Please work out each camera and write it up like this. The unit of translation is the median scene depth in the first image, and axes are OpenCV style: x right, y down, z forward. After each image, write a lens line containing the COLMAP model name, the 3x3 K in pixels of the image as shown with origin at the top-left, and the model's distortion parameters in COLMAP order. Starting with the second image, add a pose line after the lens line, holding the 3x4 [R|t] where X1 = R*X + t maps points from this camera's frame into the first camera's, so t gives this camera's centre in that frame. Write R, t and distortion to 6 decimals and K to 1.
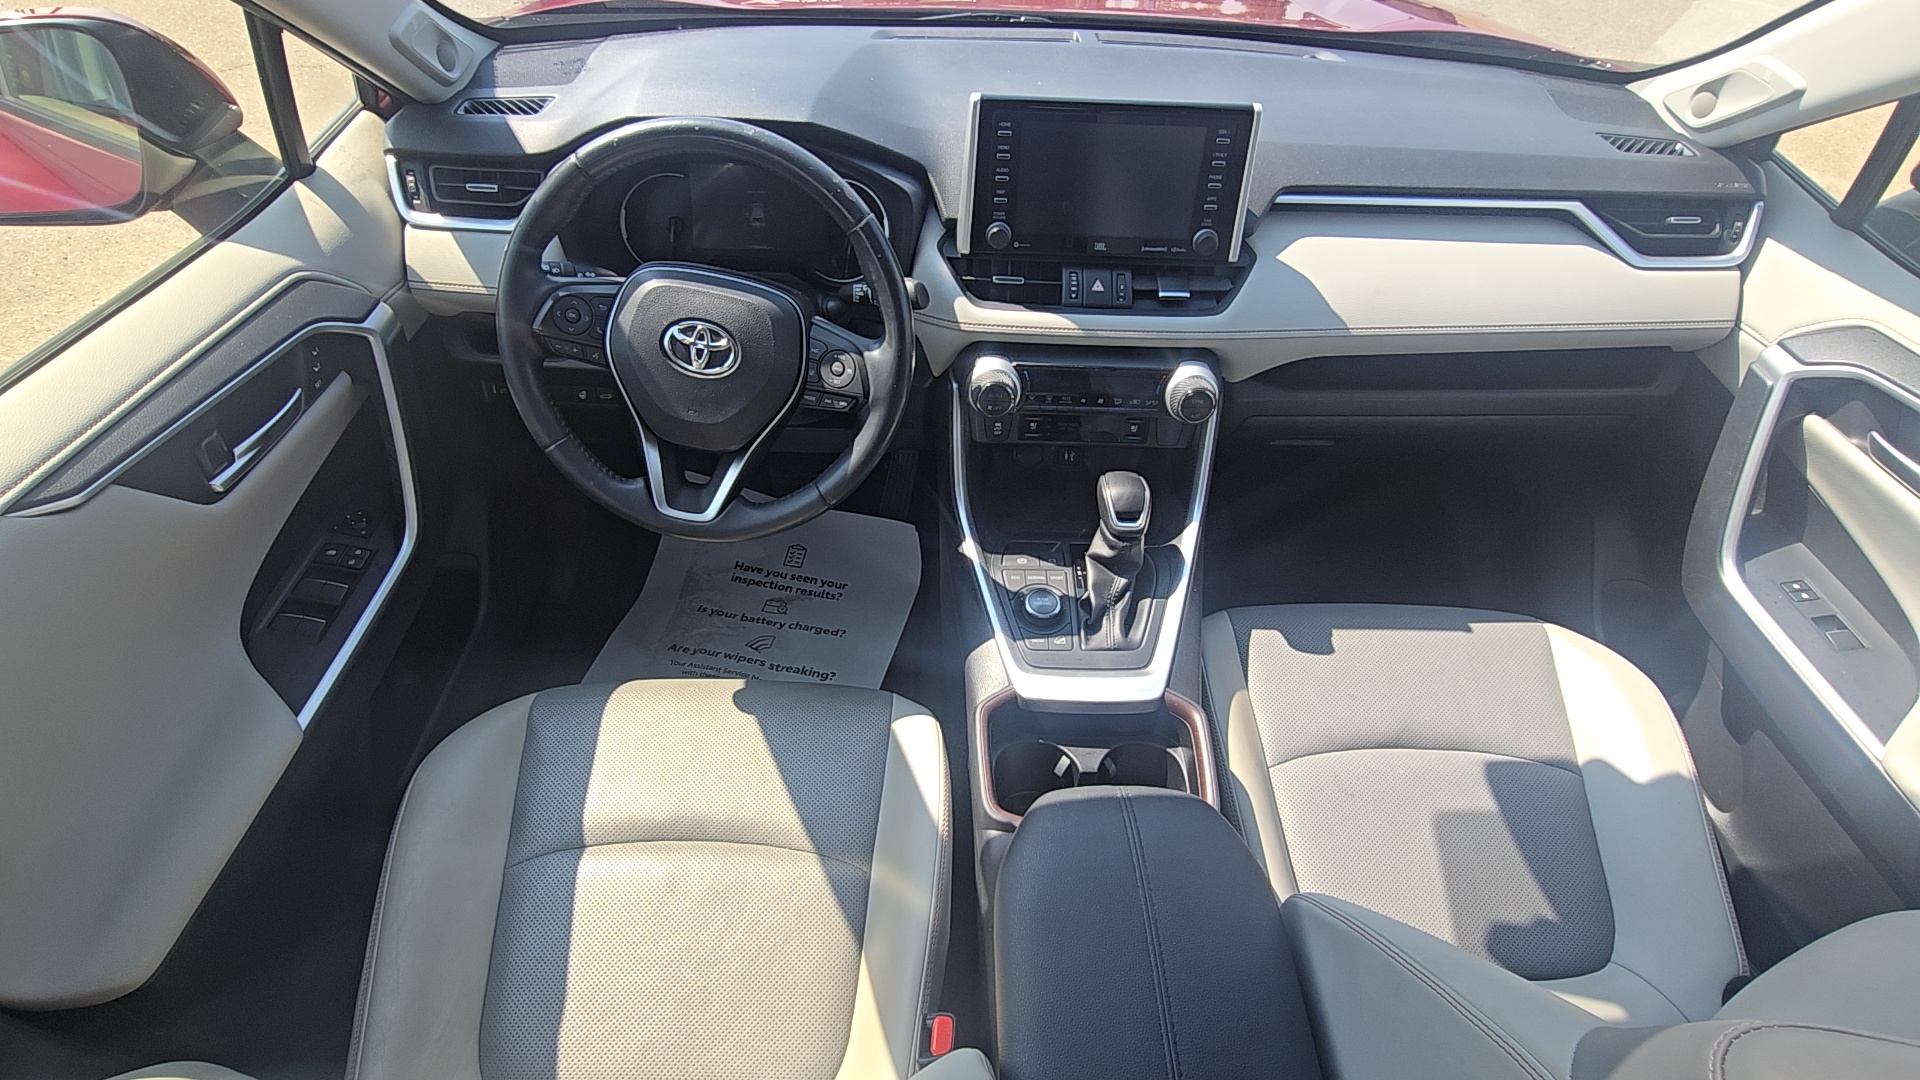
lens RADIAL K [[956.6, 0, 973.8], [0, 956.6, 544.9], [0, 0, 1]] dist [-0.000199, -0.000108]
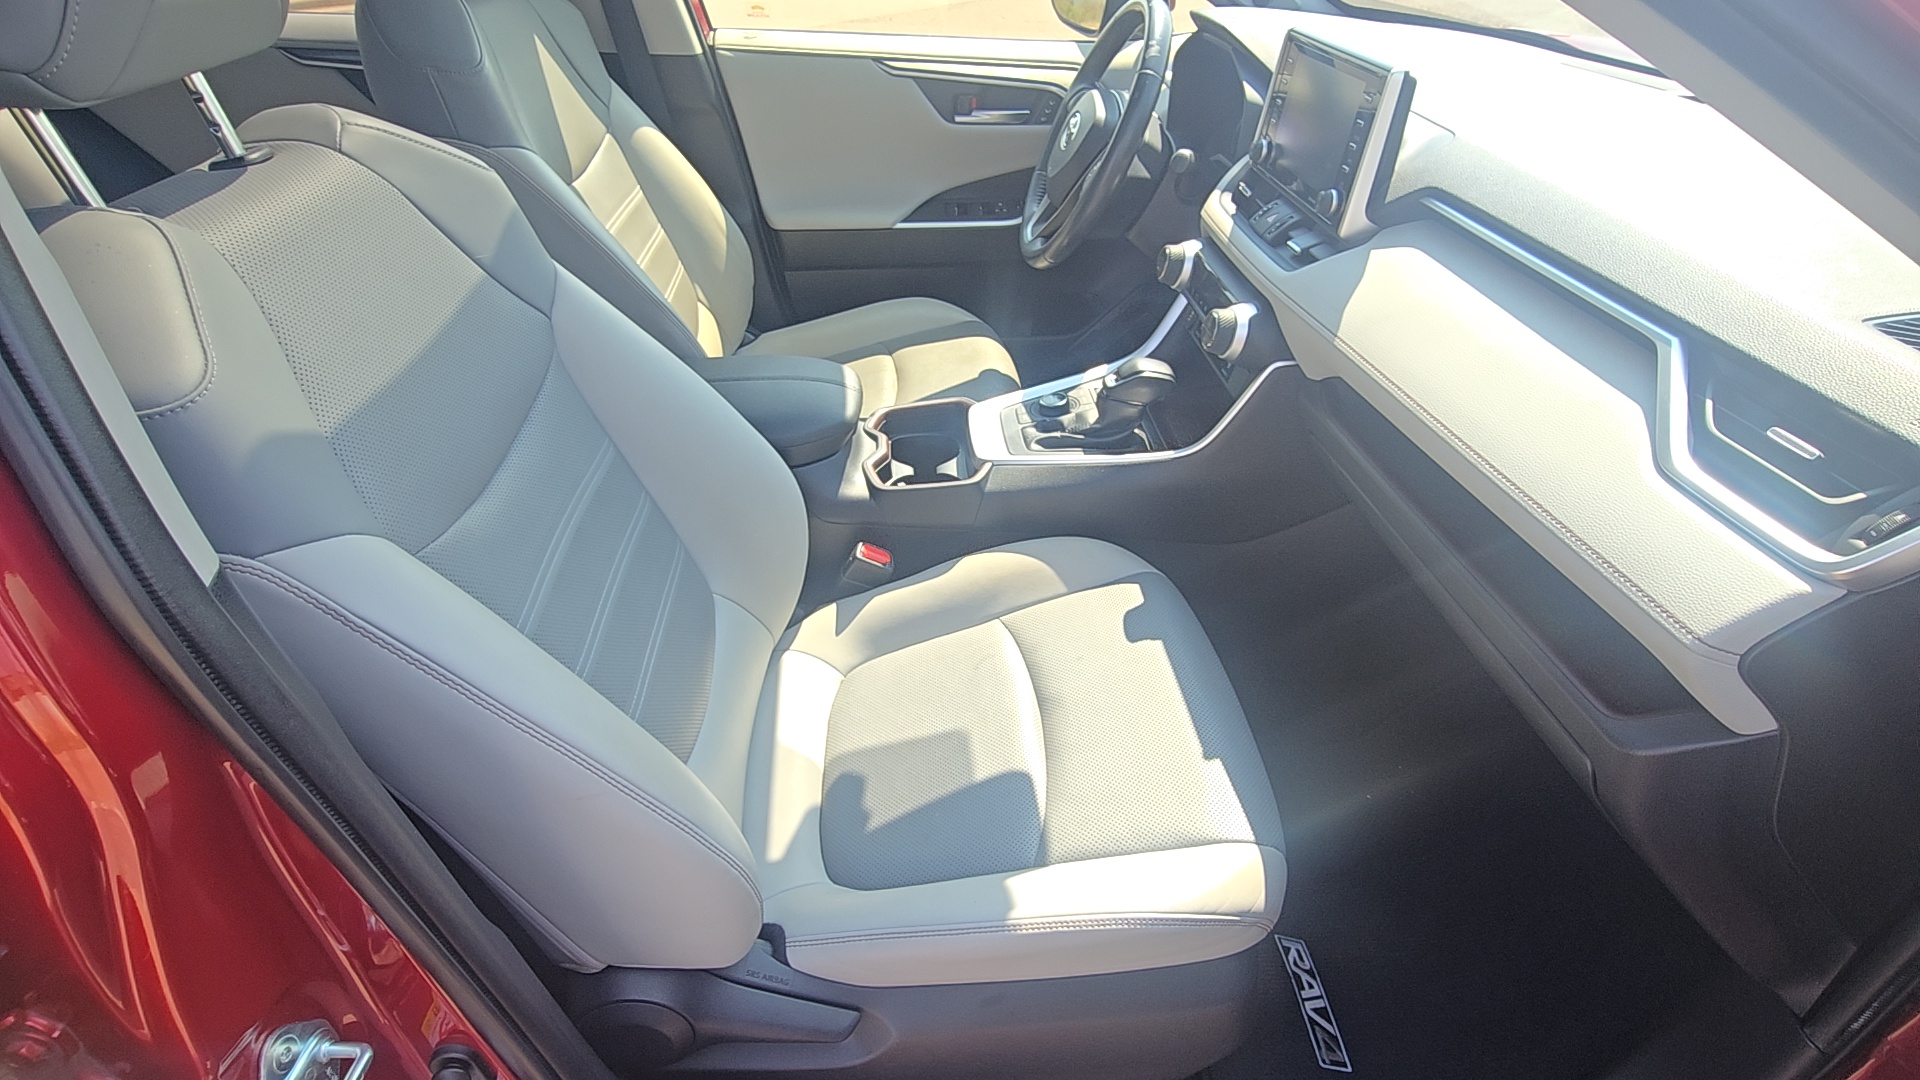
lens RADIAL K [[956.6, 0, 973.8], [0, 956.6, 544.9], [0, 0, 1]] dist [-0.000199, -0.000108]
pose [[0.079071, 0.550709, -0.830944, 1.195422], [-0.682164, 0.637714, 0.357733, -0.192173], [0.726911, 0.538554, 0.426098, 0.496645]]
